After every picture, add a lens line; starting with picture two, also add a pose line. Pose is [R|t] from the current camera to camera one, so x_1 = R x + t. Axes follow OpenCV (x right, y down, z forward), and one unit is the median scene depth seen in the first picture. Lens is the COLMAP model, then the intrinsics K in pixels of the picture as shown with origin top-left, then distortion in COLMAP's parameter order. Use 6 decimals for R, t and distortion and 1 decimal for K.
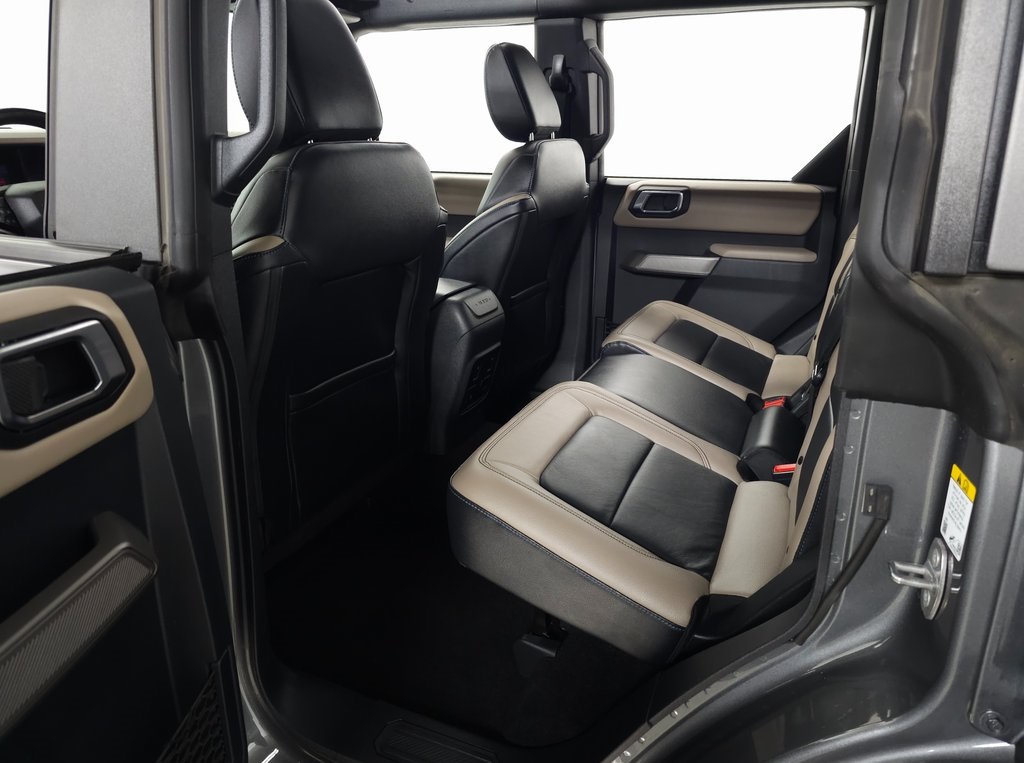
lens RADIAL K [[700.6, 0, 512.0], [0, 700.6, 381.5], [0, 0, 1]] dist [-0.008910, -0.001338]
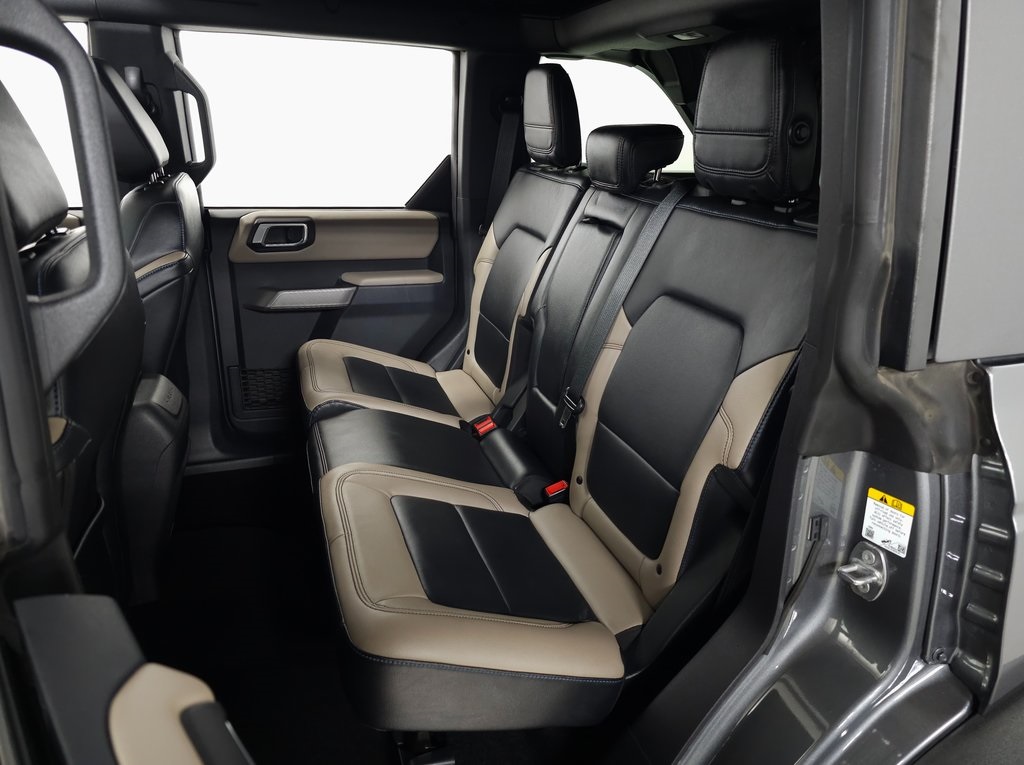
lens RADIAL K [[687.2, 0, 507.4], [0, 687.2, 376.9], [0, 0, 1]] dist [0.070049, -0.110452]
pose [[0.733782, -0.211575, 0.645600, -0.215987], [0.195653, 0.975823, 0.097417, -0.109326], [-0.650602, 0.054831, 0.757437, 0.124335]]
